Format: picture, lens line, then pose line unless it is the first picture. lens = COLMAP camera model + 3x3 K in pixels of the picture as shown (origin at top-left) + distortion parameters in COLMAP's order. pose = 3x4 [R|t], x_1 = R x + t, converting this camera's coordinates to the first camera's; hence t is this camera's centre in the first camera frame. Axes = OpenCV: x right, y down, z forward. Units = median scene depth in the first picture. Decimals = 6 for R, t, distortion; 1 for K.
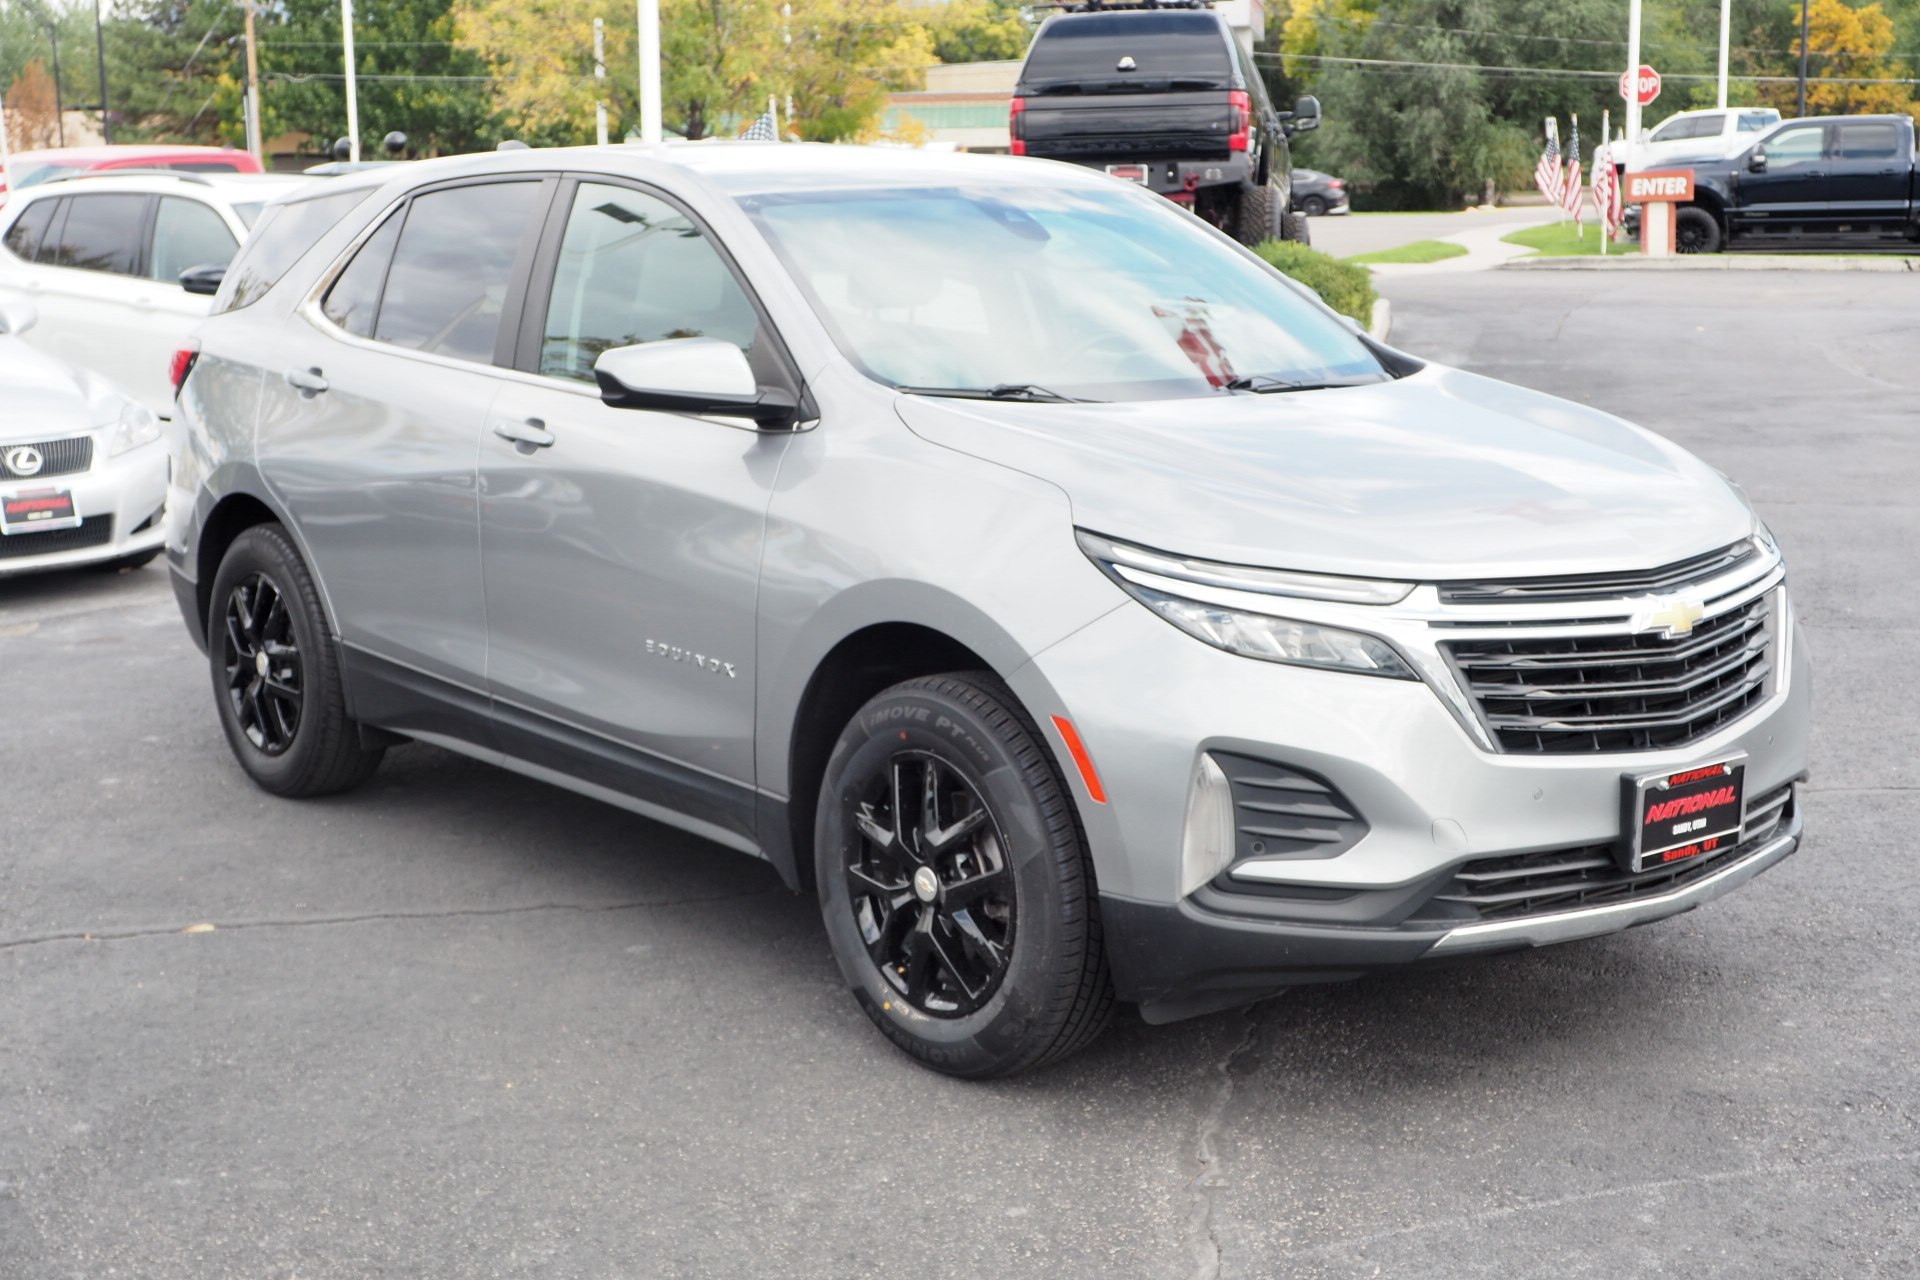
lens RADIAL K [[2450.9, 0, 959.3], [0, 2450.9, 638.3], [0, 0, 1]] dist [-0.005414, 0.000000]
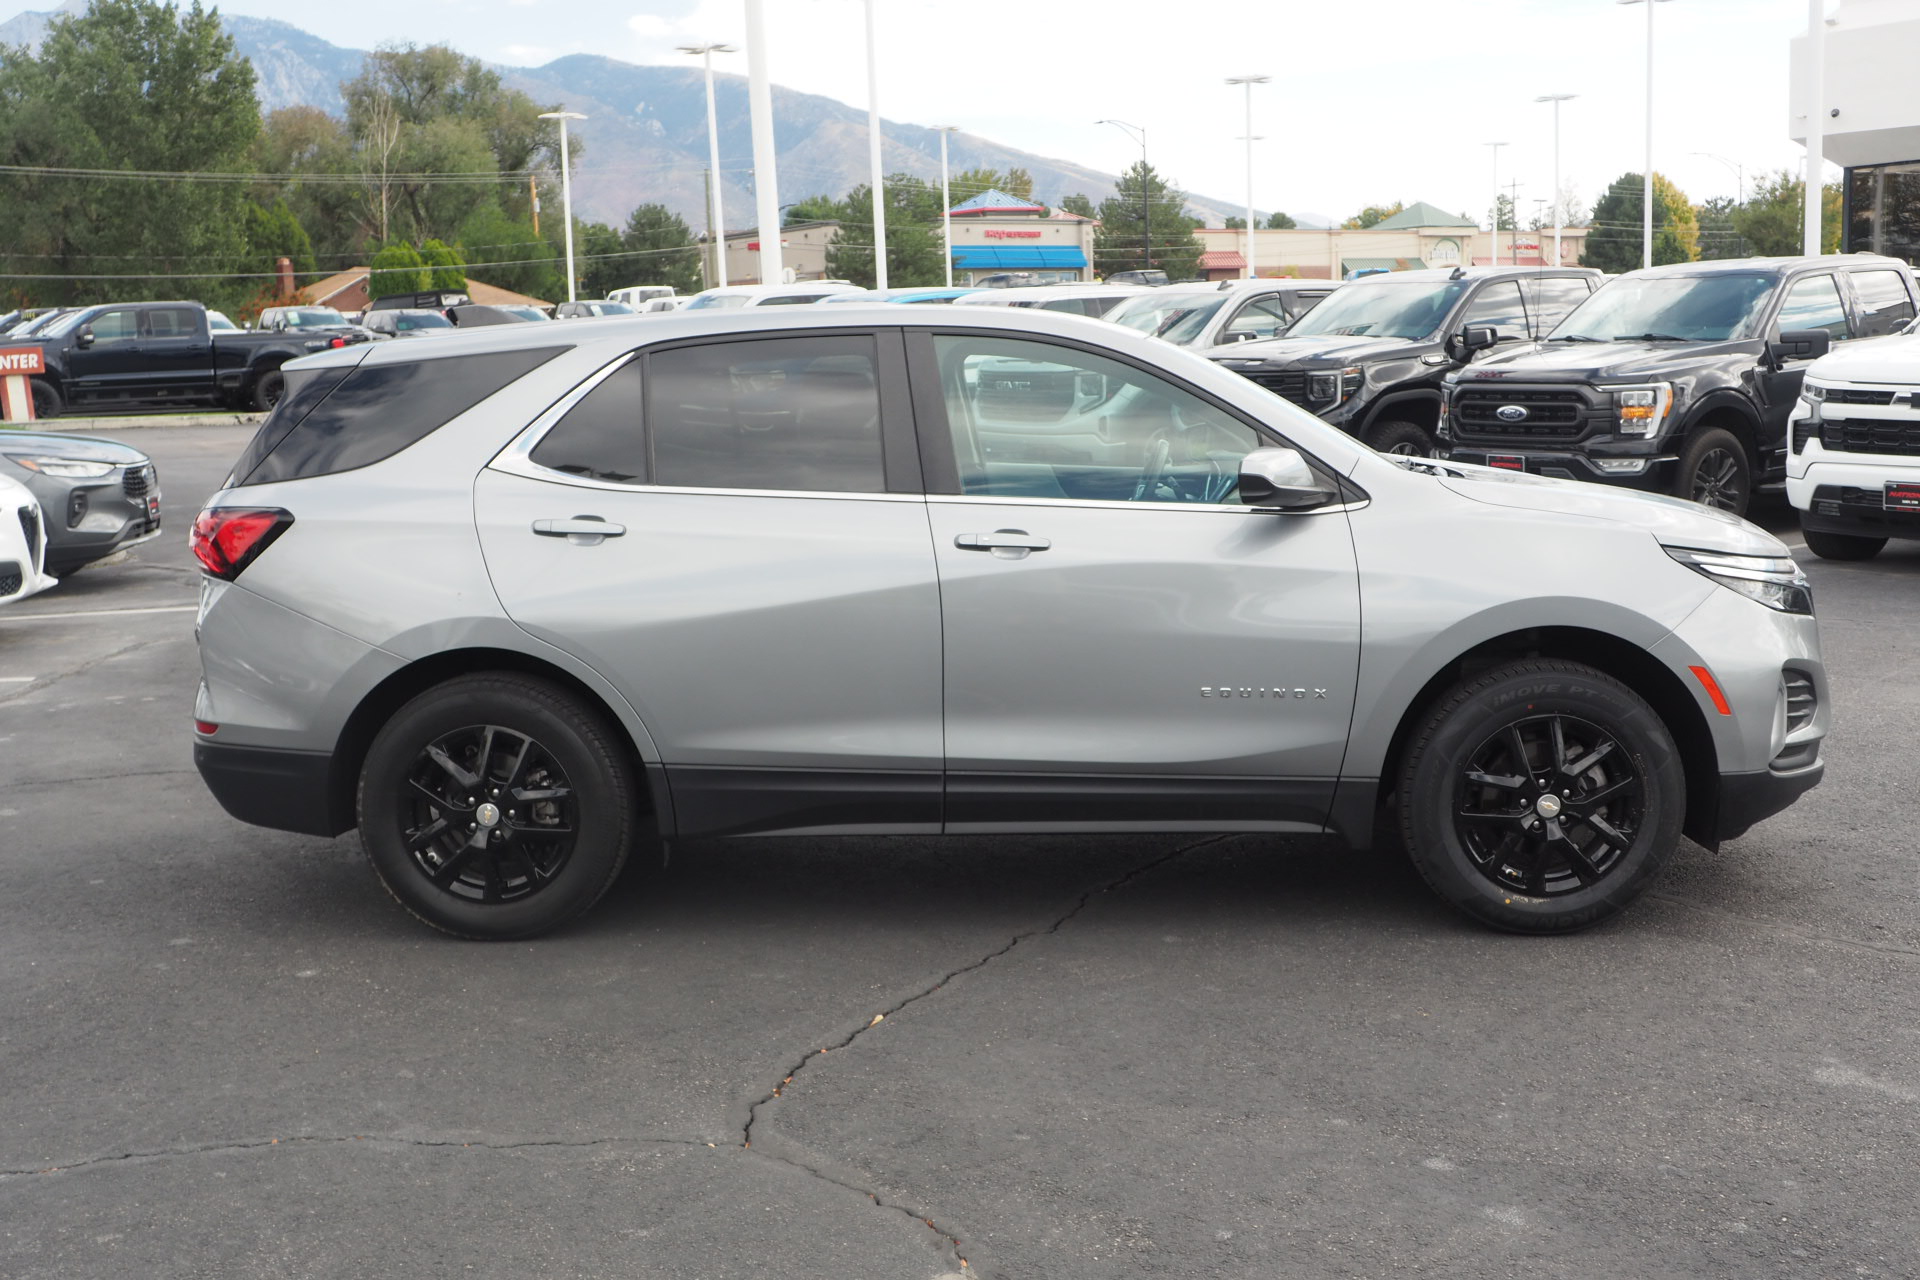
lens RADIAL K [[1991.1, 0, 960.2], [0, 1991.1, 643.9], [0, 0, 1]] dist [-0.012481, 0.000000]
pose [[0.683759, -0.118039, 0.720097, -1.124010], [0.147610, 0.988803, 0.021924, -0.073947], [-0.714622, 0.091303, 0.693527, 0.439562]]
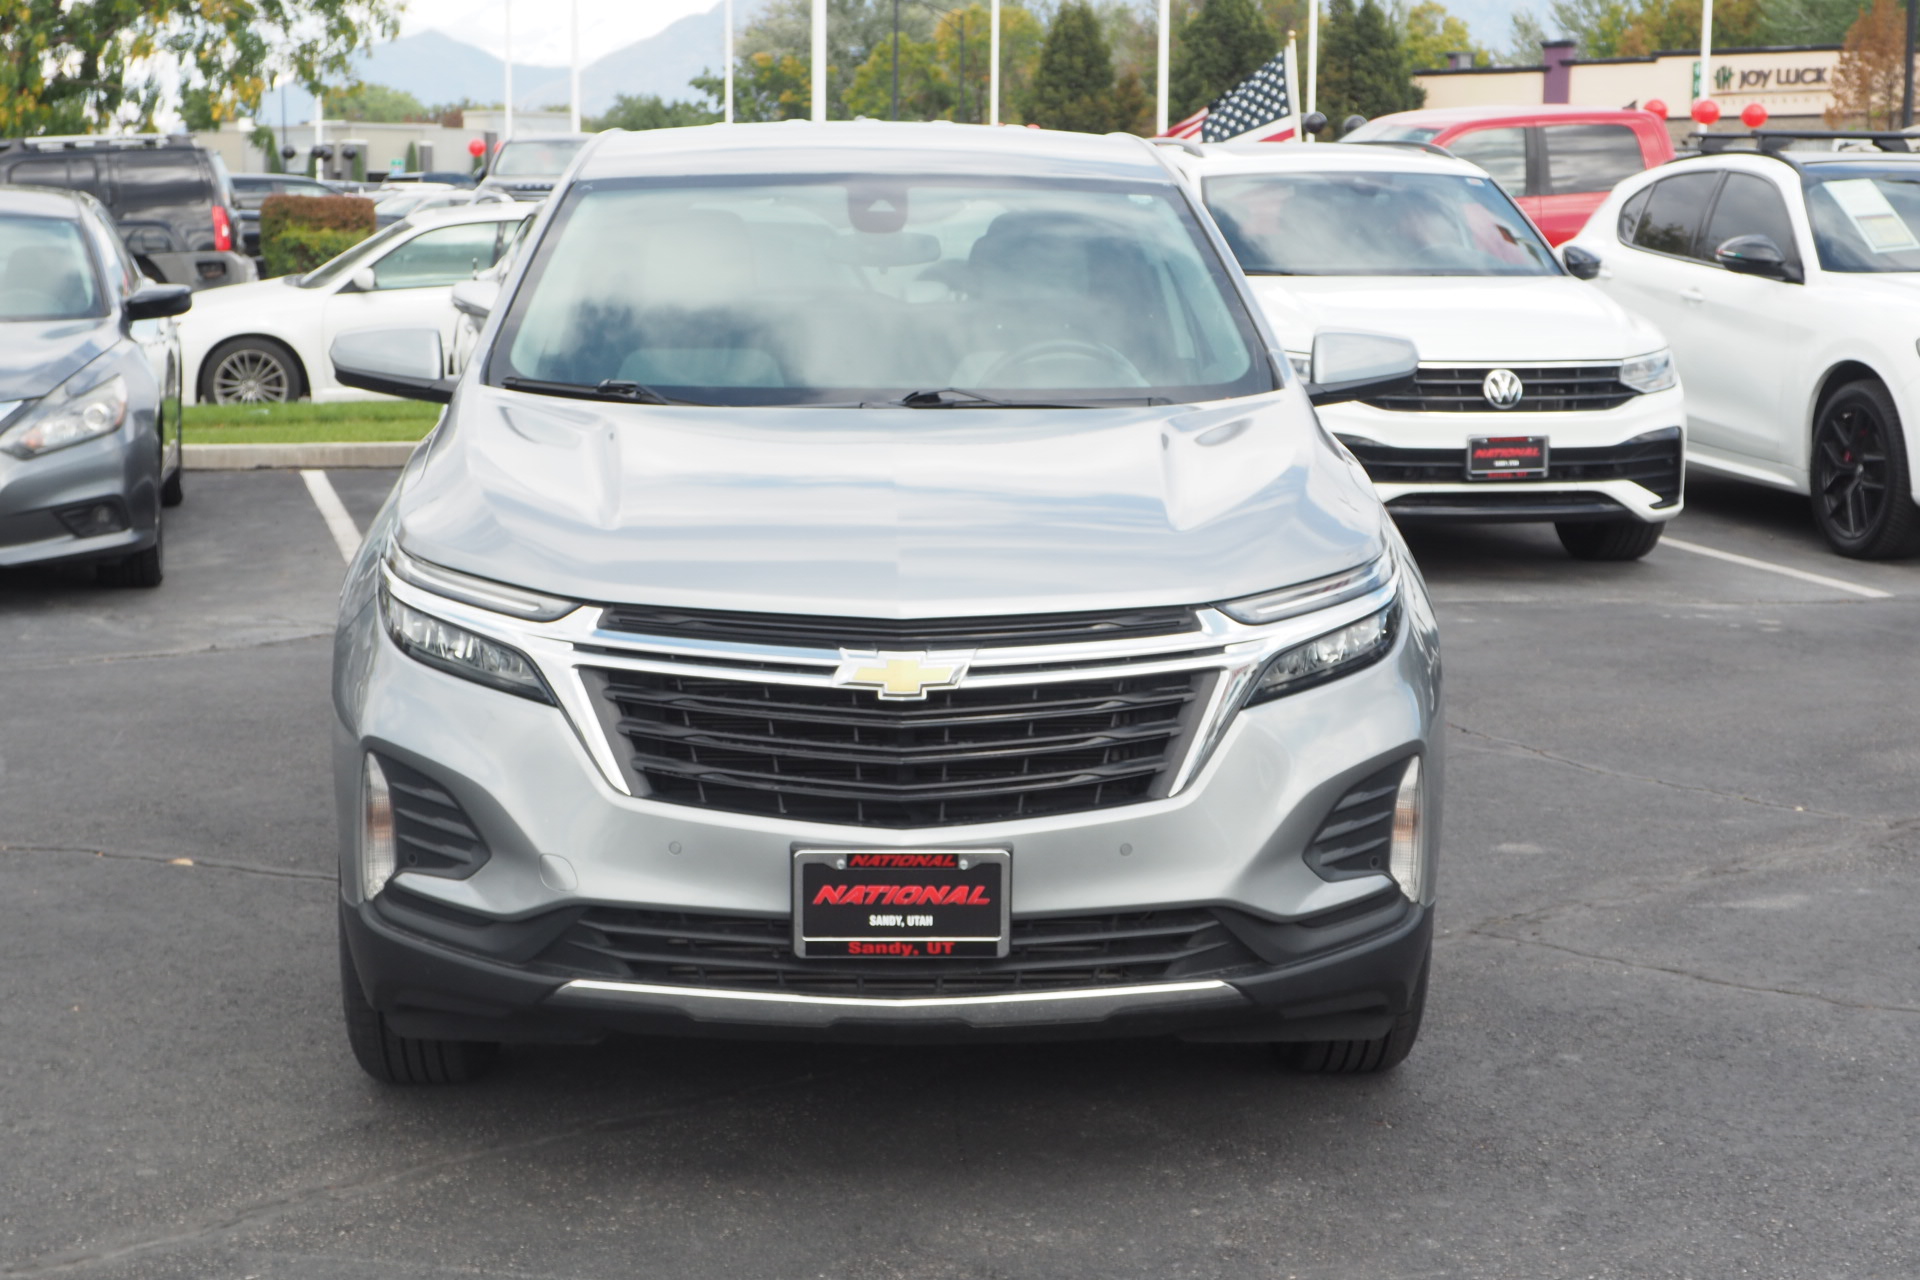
lens RADIAL K [[3192.1, 0, 962.5], [0, 3192.1, 640.3], [0, 0, 1]] dist [-0.022927, 0.000000]
pose [[0.808364, 0.097913, -0.580484, 0.949583], [-0.114899, 0.993348, 0.007549, -0.031988], [0.577362, 0.060595, 0.814237, 0.092300]]
